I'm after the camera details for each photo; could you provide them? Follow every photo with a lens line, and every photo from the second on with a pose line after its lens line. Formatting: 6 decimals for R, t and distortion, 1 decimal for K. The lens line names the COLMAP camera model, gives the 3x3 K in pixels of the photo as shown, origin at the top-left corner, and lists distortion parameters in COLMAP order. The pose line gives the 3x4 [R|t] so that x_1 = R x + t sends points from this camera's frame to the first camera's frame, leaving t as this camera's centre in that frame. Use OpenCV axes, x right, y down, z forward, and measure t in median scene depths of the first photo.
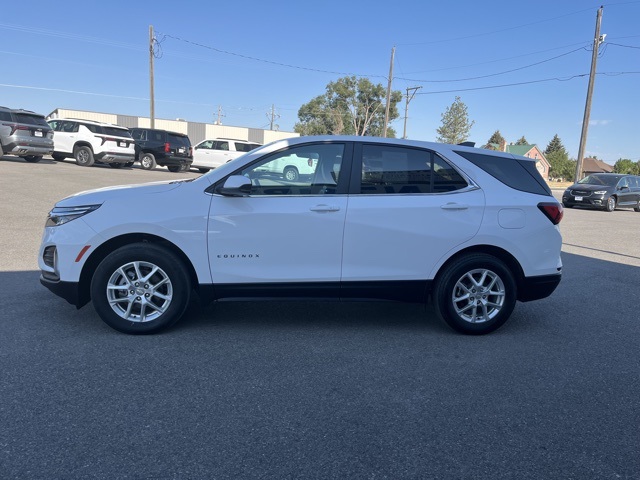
lens RADIAL K [[483.5, 0, 320.7], [0, 483.5, 239.1], [0, 0, 1]] dist [0.061939, -0.083397]
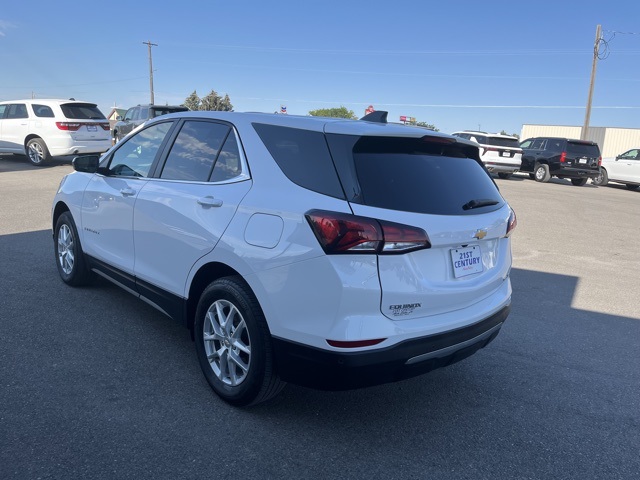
lens RADIAL K [[483.5, 0, 321.3], [0, 483.5, 235.3], [0, 0, 1]] dist [0.061939, -0.083397]
pose [[0.570506, 0.121396, -0.812272, 0.453134], [-0.154966, 0.987162, 0.038692, -0.034620], [0.806541, 0.103801, 0.581994, 0.352764]]
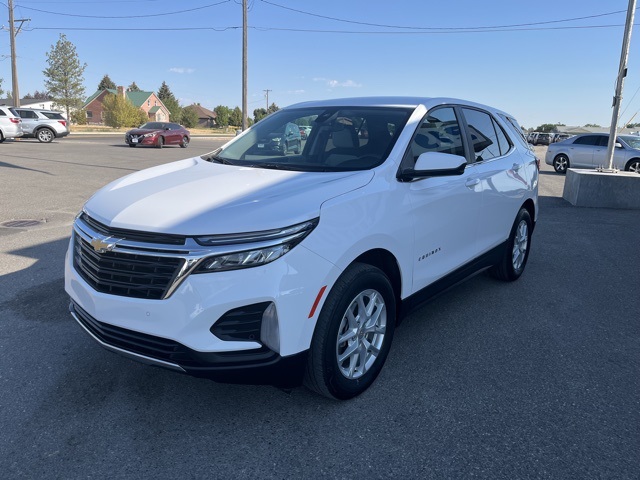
lens RADIAL K [[483.5, 0, 321.9], [0, 483.5, 237.4], [0, 0, 1]] dist [0.061939, -0.083397]
pose [[0.723779, -0.183464, 0.665195, -0.374435], [0.115194, 0.982604, 0.145668, -0.058693], [-0.680348, -0.028805, 0.732323, 0.239341]]
